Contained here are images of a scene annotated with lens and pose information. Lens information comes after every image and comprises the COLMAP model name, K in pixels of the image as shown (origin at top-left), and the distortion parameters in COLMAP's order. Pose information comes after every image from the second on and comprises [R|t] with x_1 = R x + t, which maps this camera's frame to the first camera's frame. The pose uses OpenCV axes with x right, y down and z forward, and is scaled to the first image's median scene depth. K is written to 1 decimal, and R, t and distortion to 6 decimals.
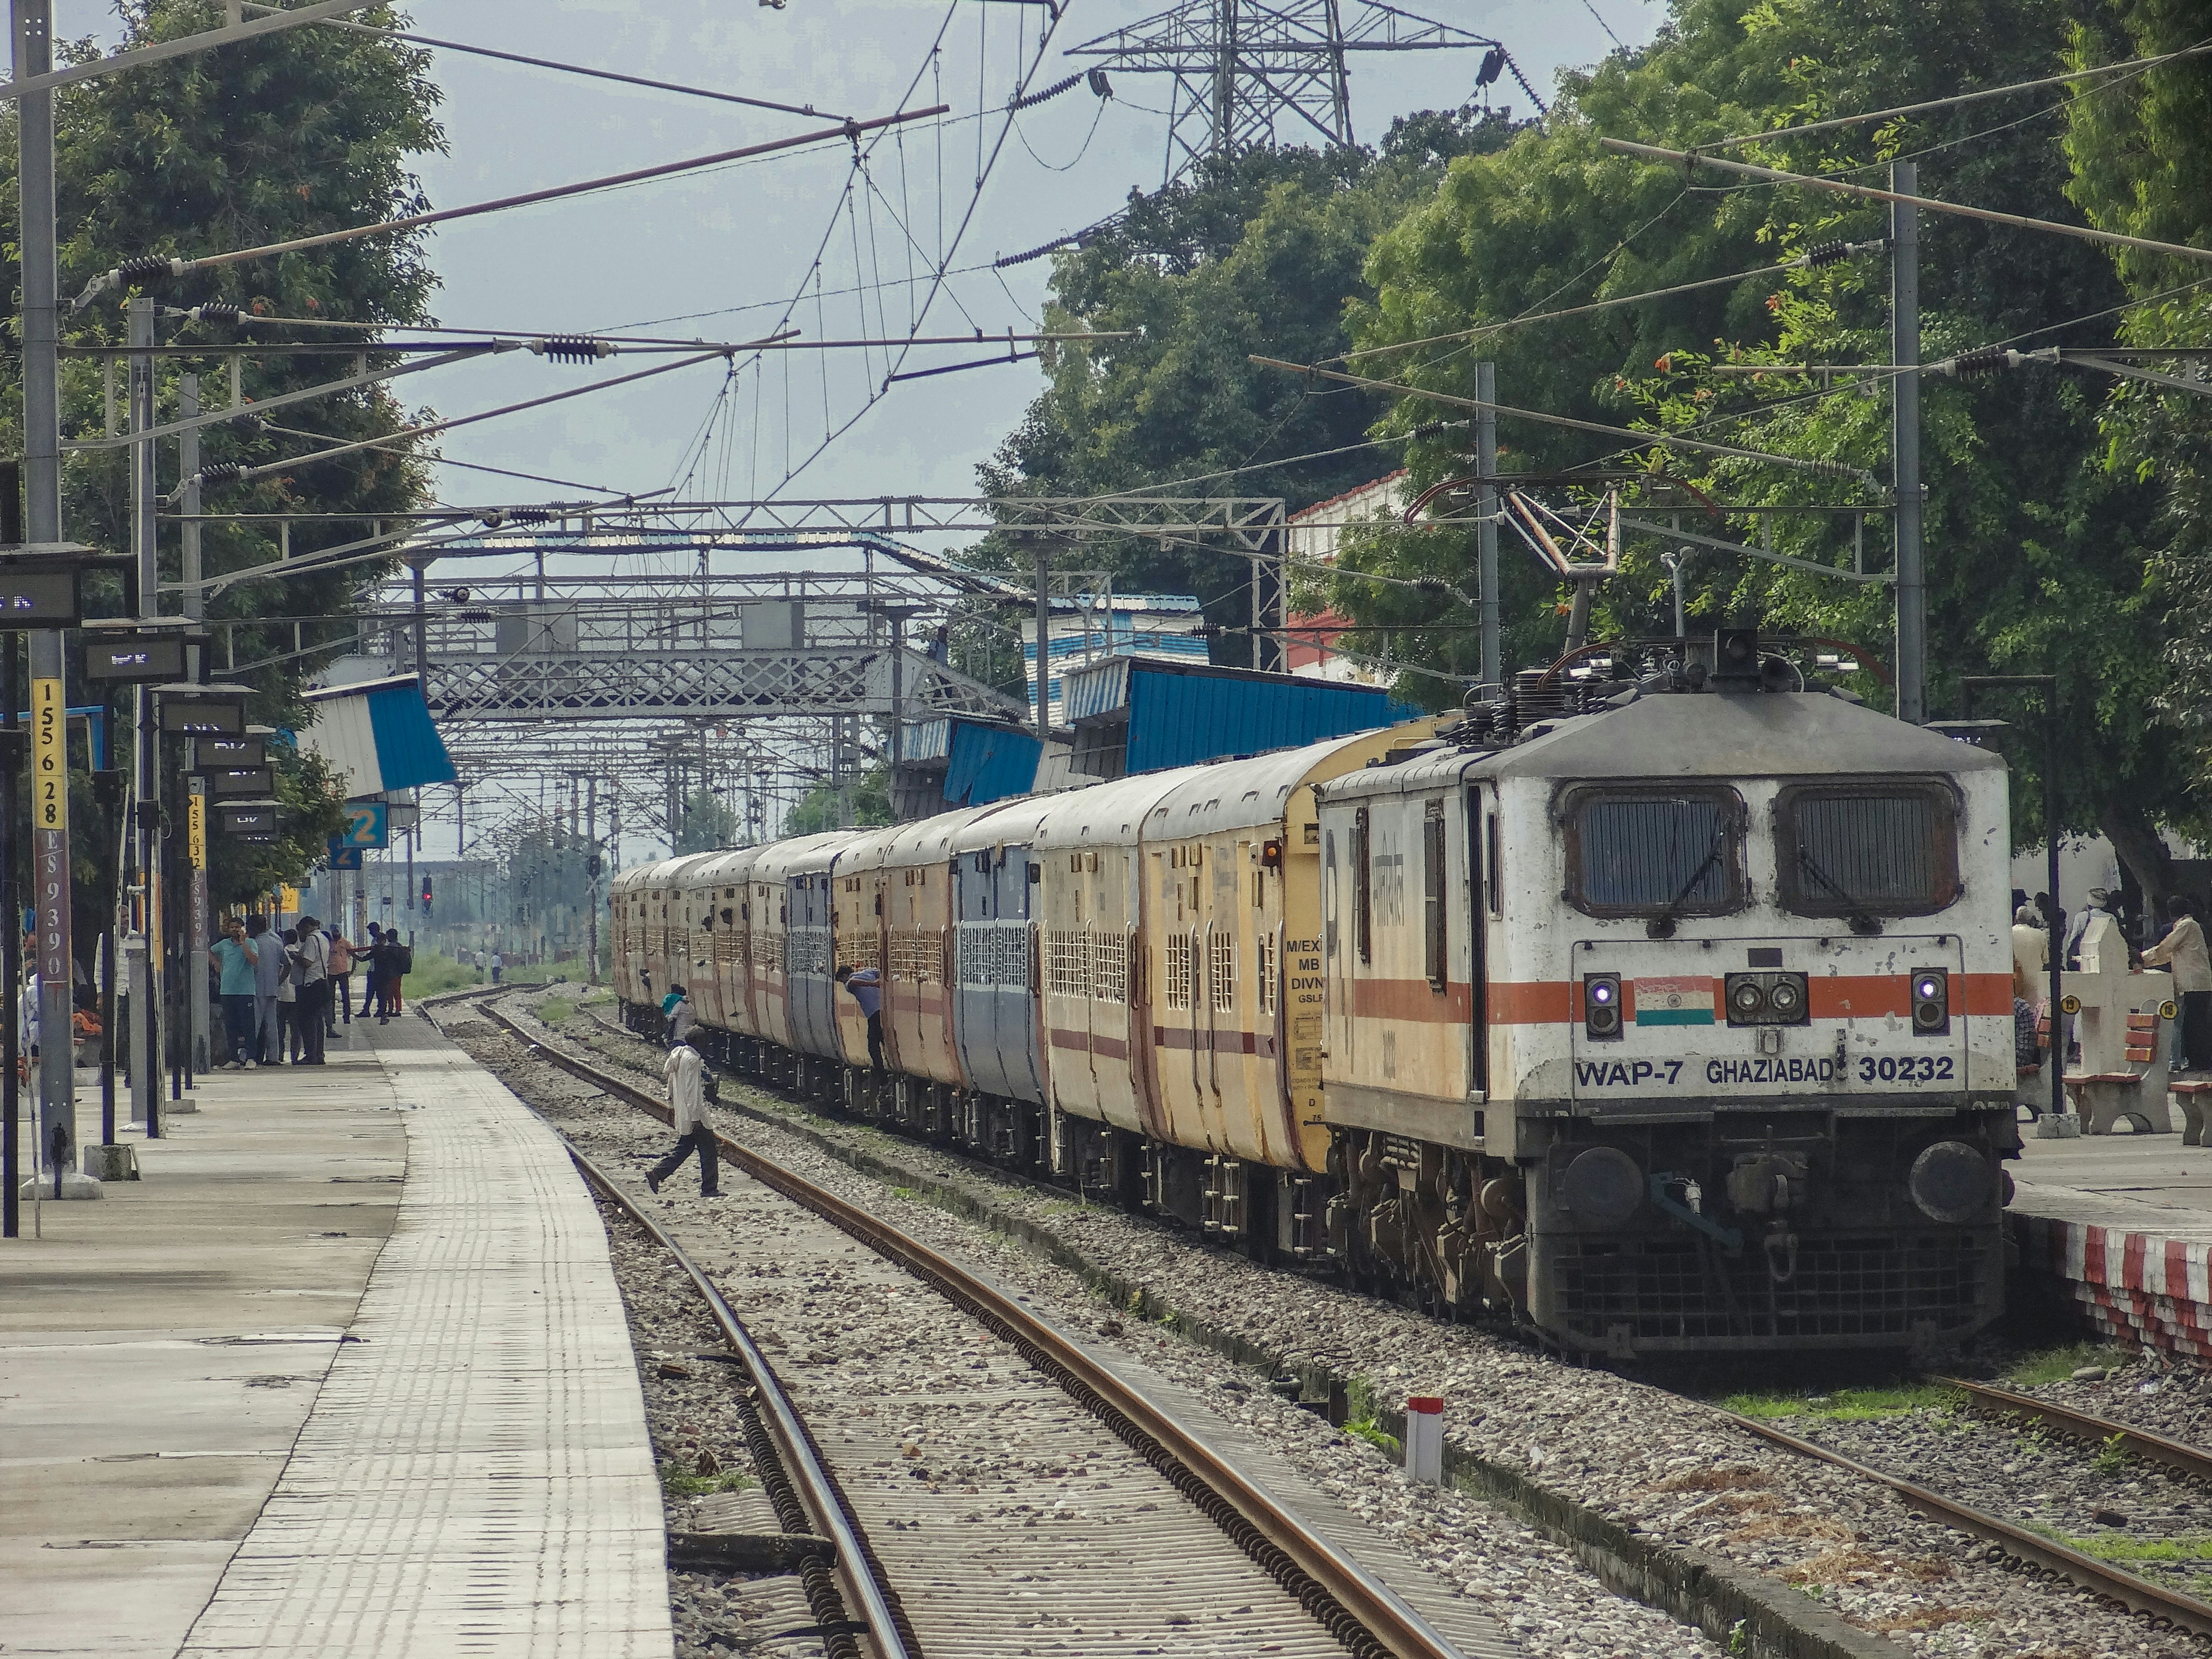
lens RADIAL K [[10647.6, 0, 1106.0], [0, 10647.6, 829.5], [0, 0, 1]] dist [0.014442, -2.893974]
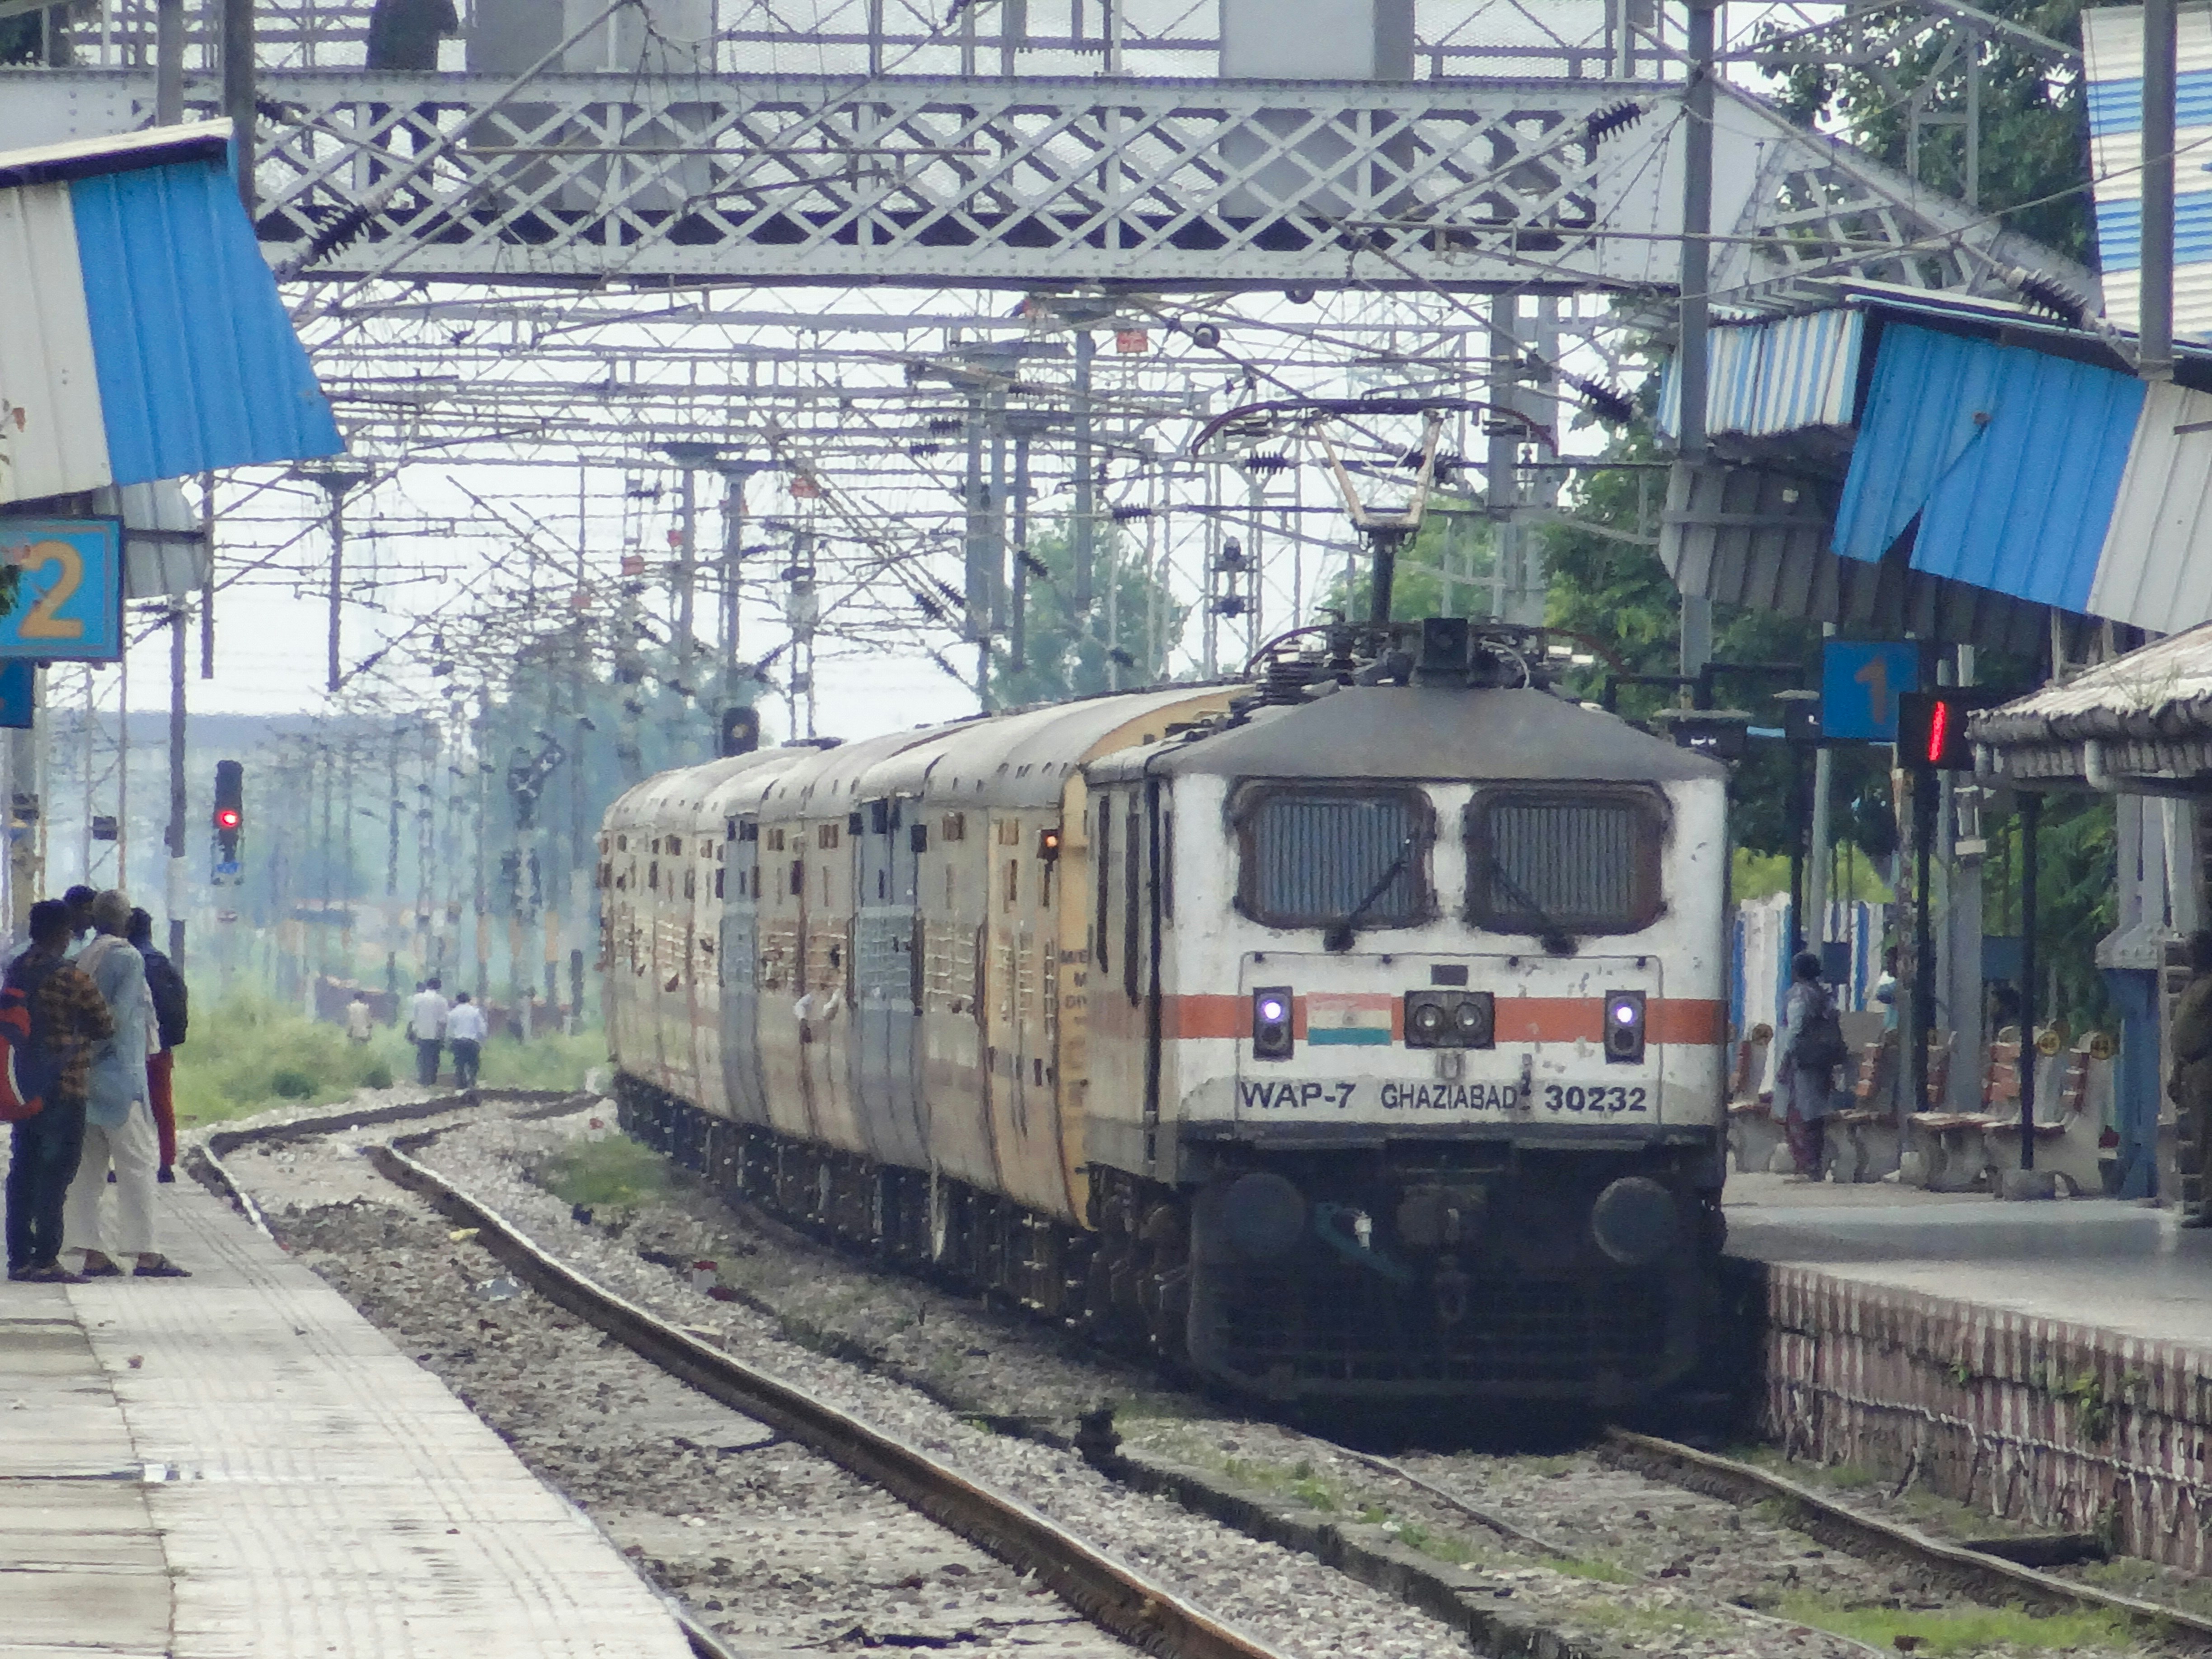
lens RADIAL K [[10689.5, 0, 1106.0], [0, 10689.5, 829.5], [0, 0, 1]] dist [-0.003483, -45.749931]
pose [[0.998938, 0.024012, 0.039326, -0.049641], [-0.024004, 0.999712, -0.000690, 0.006282], [-0.039332, -0.000255, 0.999226, 0.669005]]
